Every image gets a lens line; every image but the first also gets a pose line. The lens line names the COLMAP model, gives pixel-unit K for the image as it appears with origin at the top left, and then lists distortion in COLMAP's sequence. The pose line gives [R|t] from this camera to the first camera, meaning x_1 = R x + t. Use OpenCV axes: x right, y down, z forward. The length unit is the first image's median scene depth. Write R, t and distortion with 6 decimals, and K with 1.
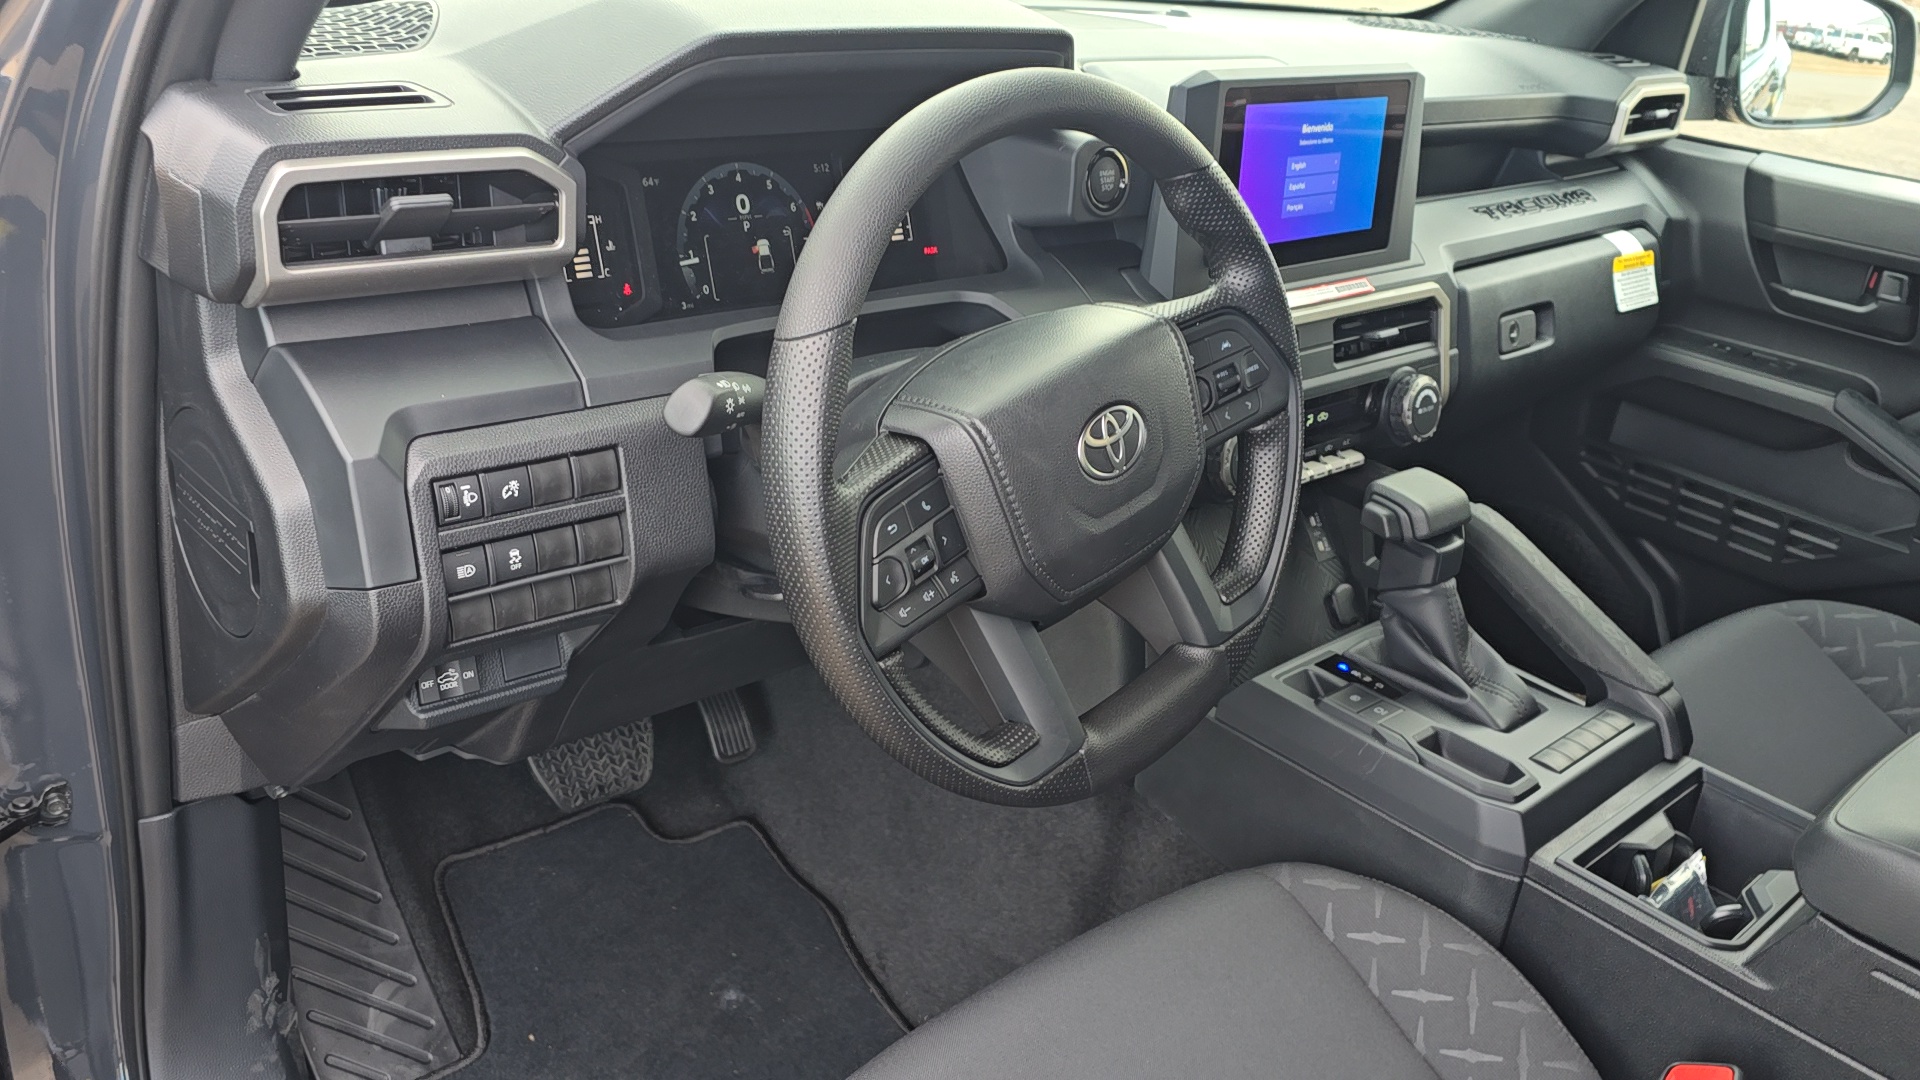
lens RADIAL K [[1587.1, 0, 960.0], [0, 1587.1, 538.7], [0, 0, 1]] dist [-0.008030, -0.002789]
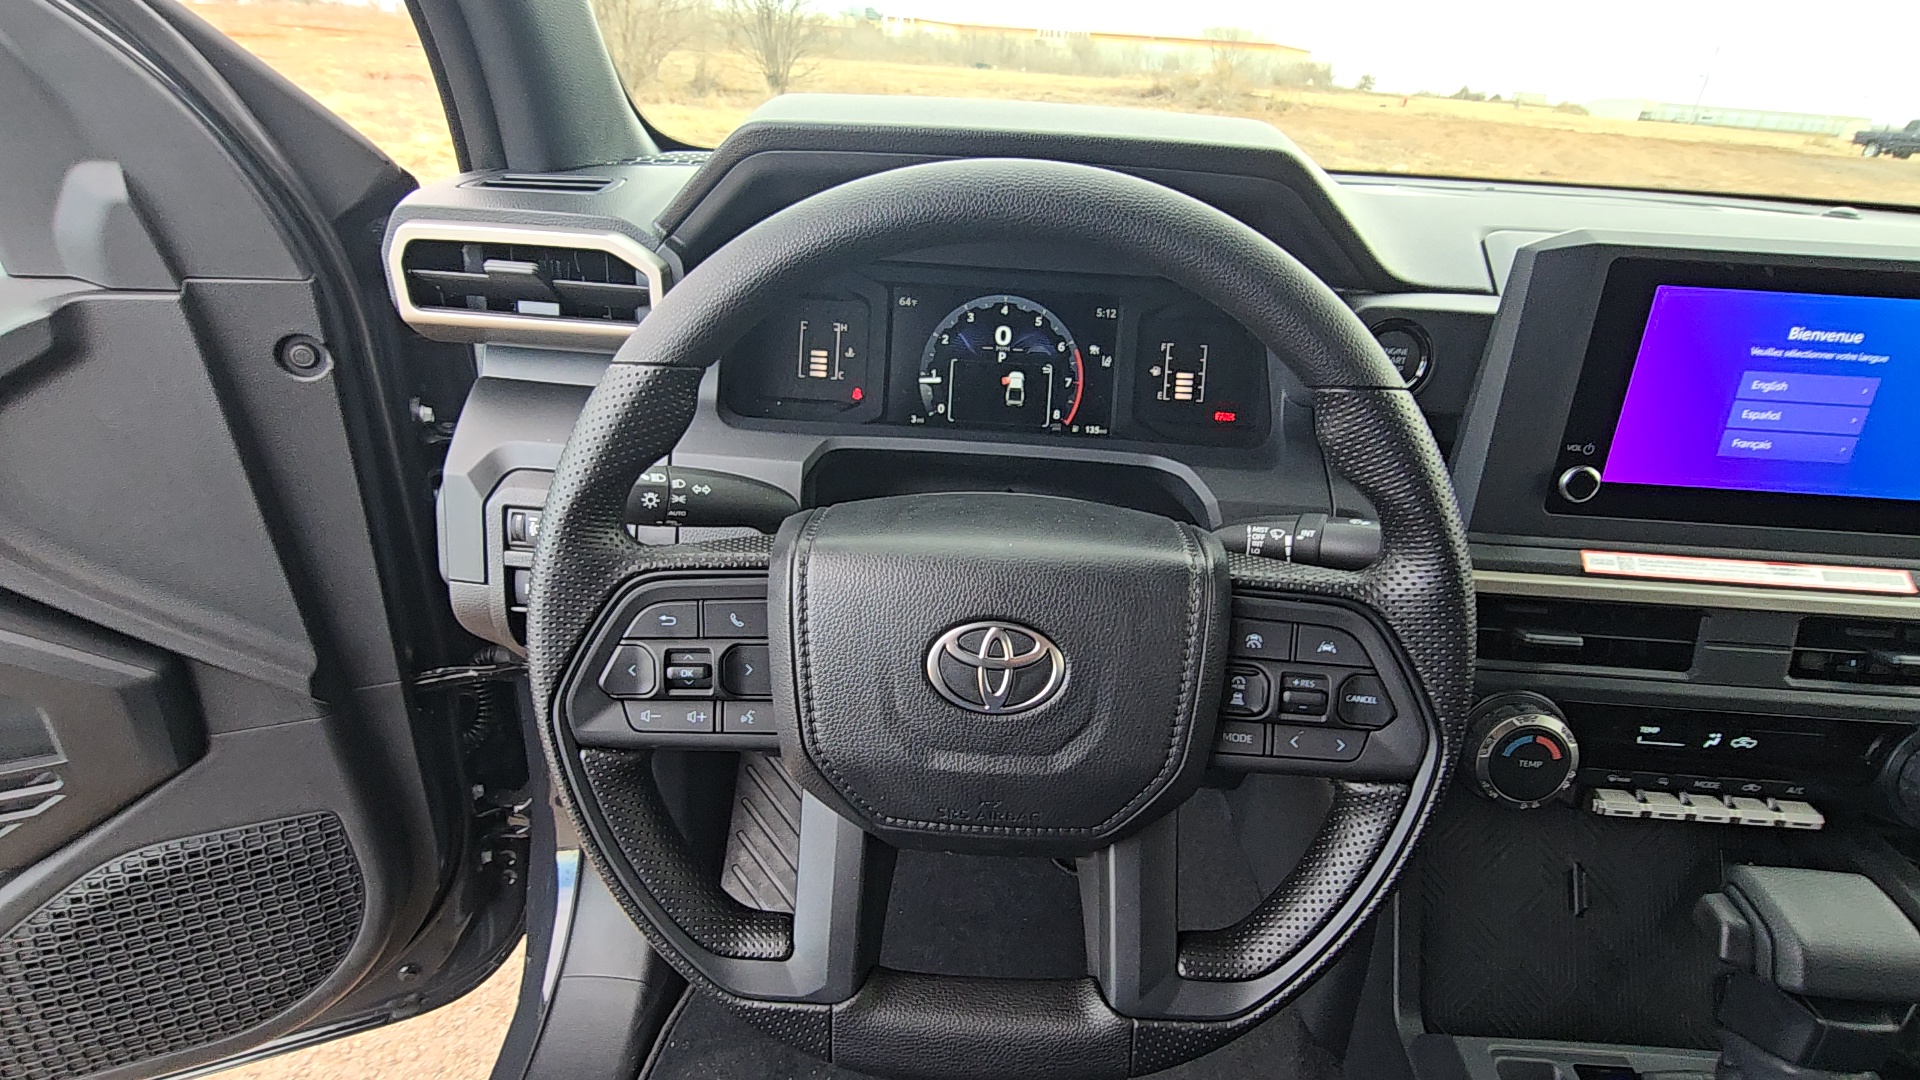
lens RADIAL K [[967.3, 0, 970.7], [0, 967.3, 547.5], [0, 0, 1]] dist [0.001713, -0.001404]
pose [[0.702775, 0.248745, -0.666509, 0.306686], [-0.273462, 0.959355, 0.069695, -0.117169], [0.656754, 0.133285, 0.742232, 0.538439]]
